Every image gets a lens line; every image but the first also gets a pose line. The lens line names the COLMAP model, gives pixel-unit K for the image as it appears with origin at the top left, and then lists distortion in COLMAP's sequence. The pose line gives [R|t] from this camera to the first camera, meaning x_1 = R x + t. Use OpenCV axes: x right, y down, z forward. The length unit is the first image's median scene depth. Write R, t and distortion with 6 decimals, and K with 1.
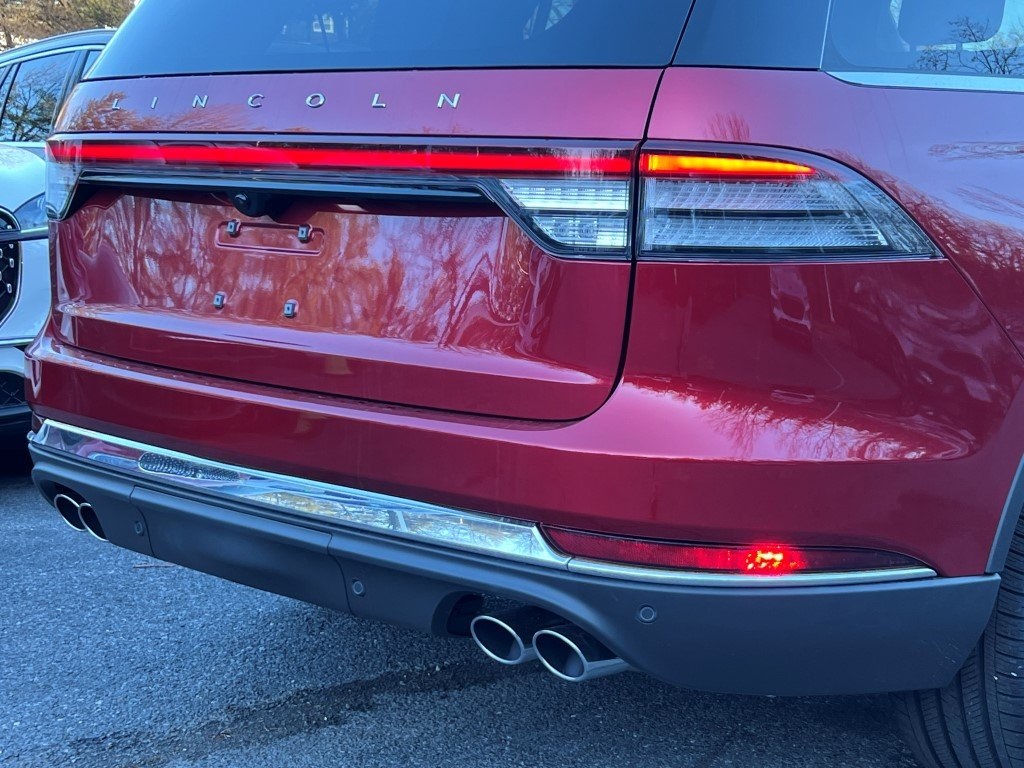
lens RADIAL K [[1643.8, 0, 512.0], [0, 1643.8, 384.0], [0, 0, 1]] dist [0.135253, 0.055497]
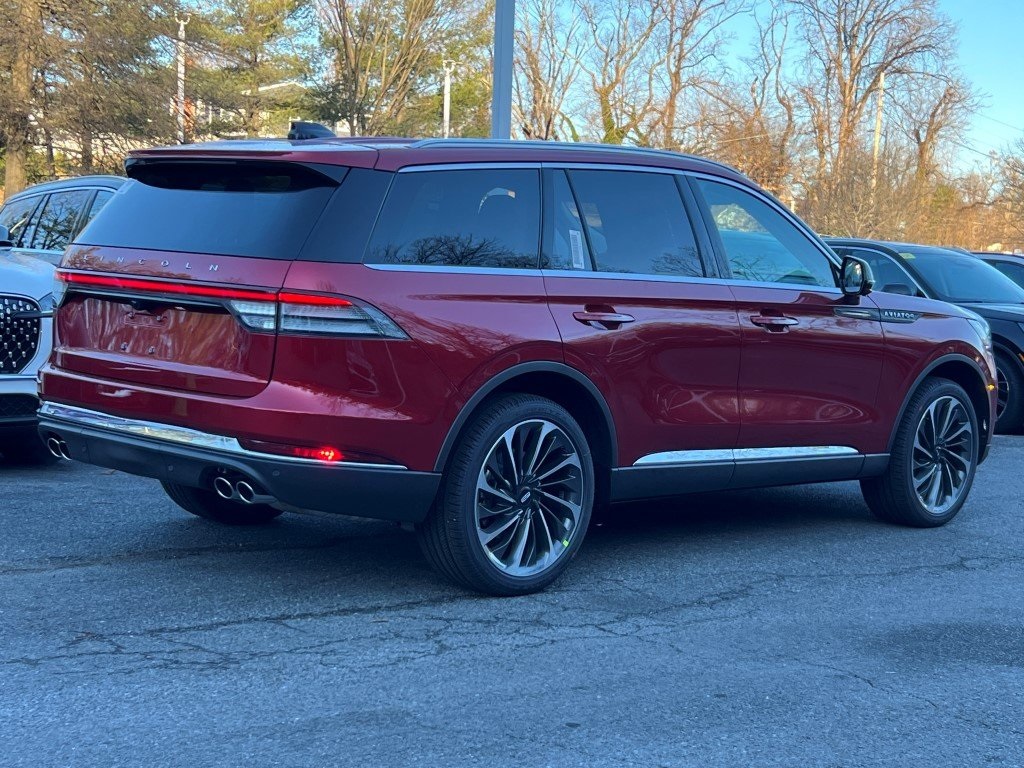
lens RADIAL K [[1643.8, 0, 512.0], [0, 1643.8, 384.0], [0, 0, 1]] dist [0.135253, 0.055497]
pose [[0.998946, 0.043919, -0.013306, 0.410227], [-0.044640, 0.997209, -0.059838, 0.119936], [0.010641, 0.060369, 0.998119, -1.336412]]
